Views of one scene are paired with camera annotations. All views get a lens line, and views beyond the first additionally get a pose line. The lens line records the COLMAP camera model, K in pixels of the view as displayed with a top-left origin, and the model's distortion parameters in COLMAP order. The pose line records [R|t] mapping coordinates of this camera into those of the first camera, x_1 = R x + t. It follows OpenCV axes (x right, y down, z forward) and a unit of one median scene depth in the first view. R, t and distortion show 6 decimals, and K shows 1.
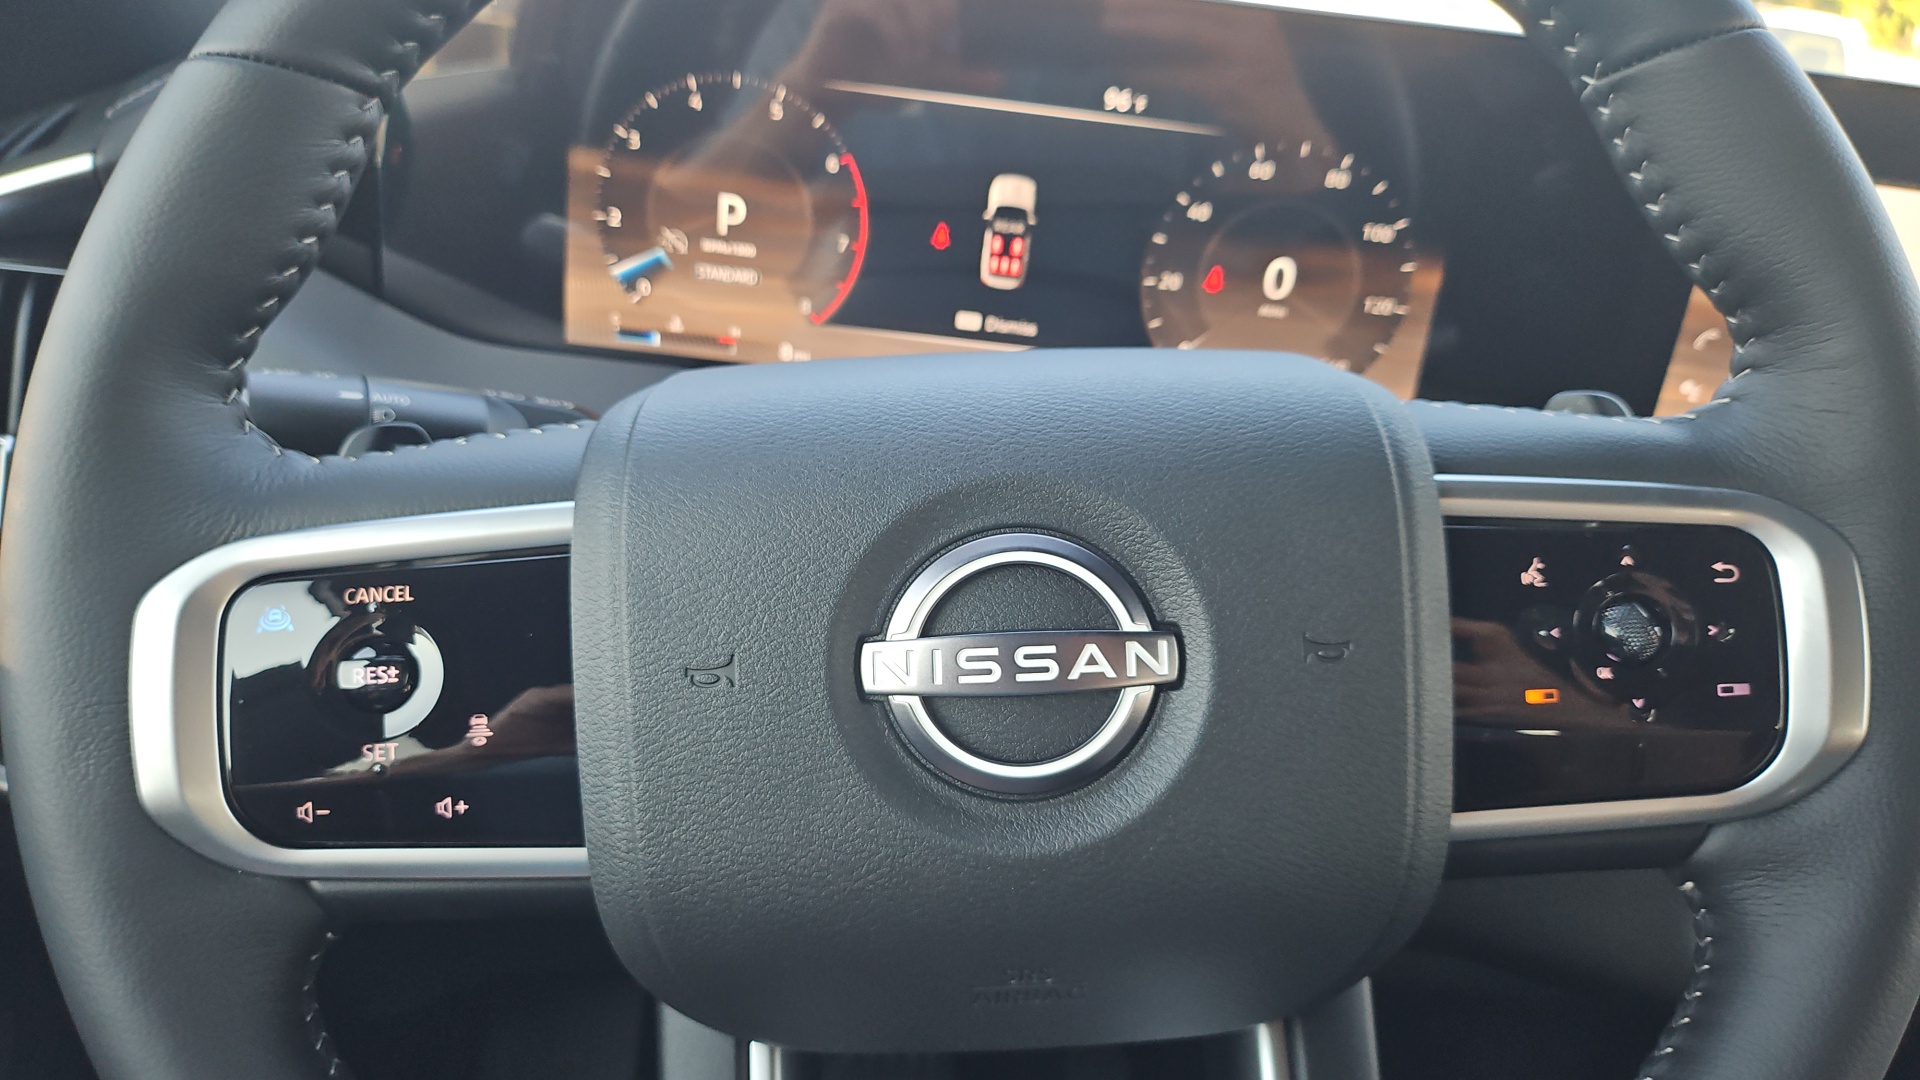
lens RADIAL K [[1438.7, 0, 960.5], [0, 1438.7, 505.3], [0, 0, 1]] dist [0.035450, -0.006595]
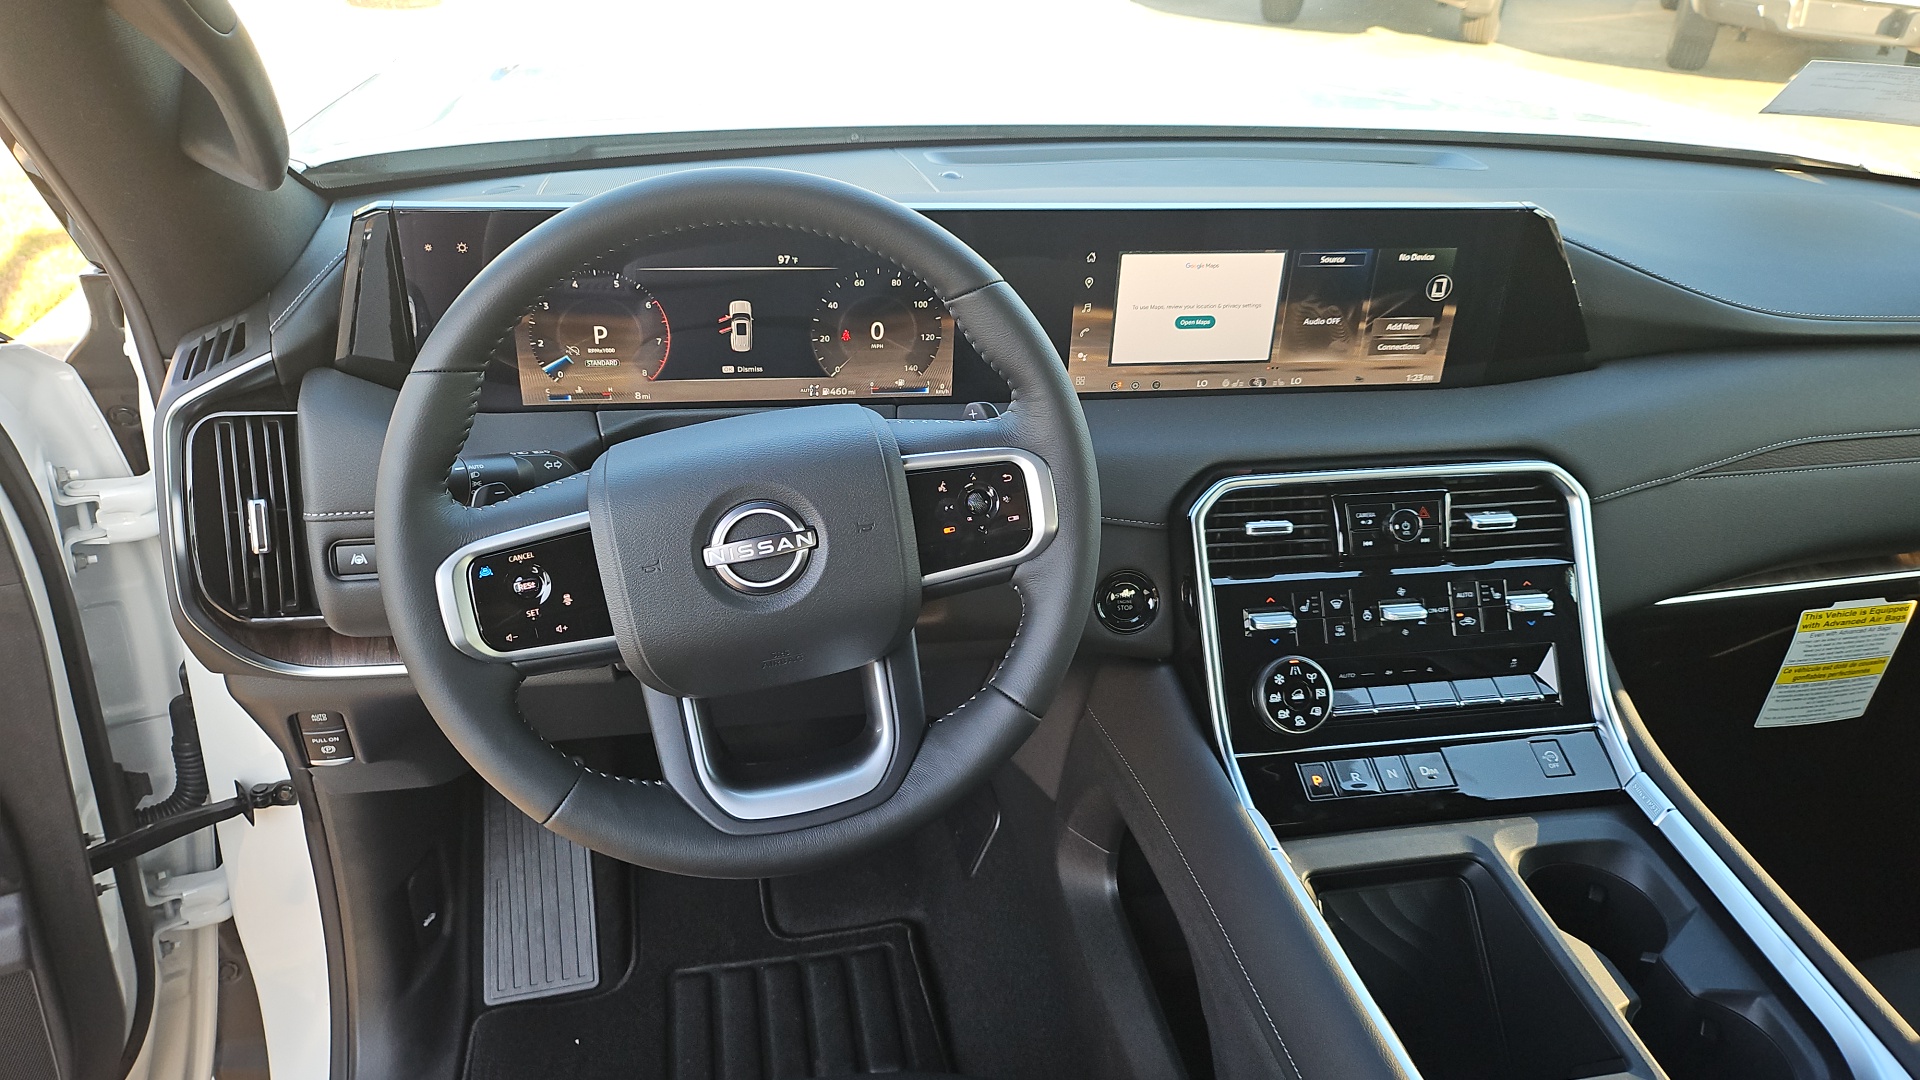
lens RADIAL K [[1438.7, 0, 960.5], [0, 1438.7, 505.3], [0, 0, 1]] dist [0.035450, -0.006595]
pose [[0.982588, -0.144268, 0.117076, 0.103059], [0.128015, 0.982381, 0.136158, -0.292504], [-0.134657, -0.118799, 0.983745, -1.739935]]
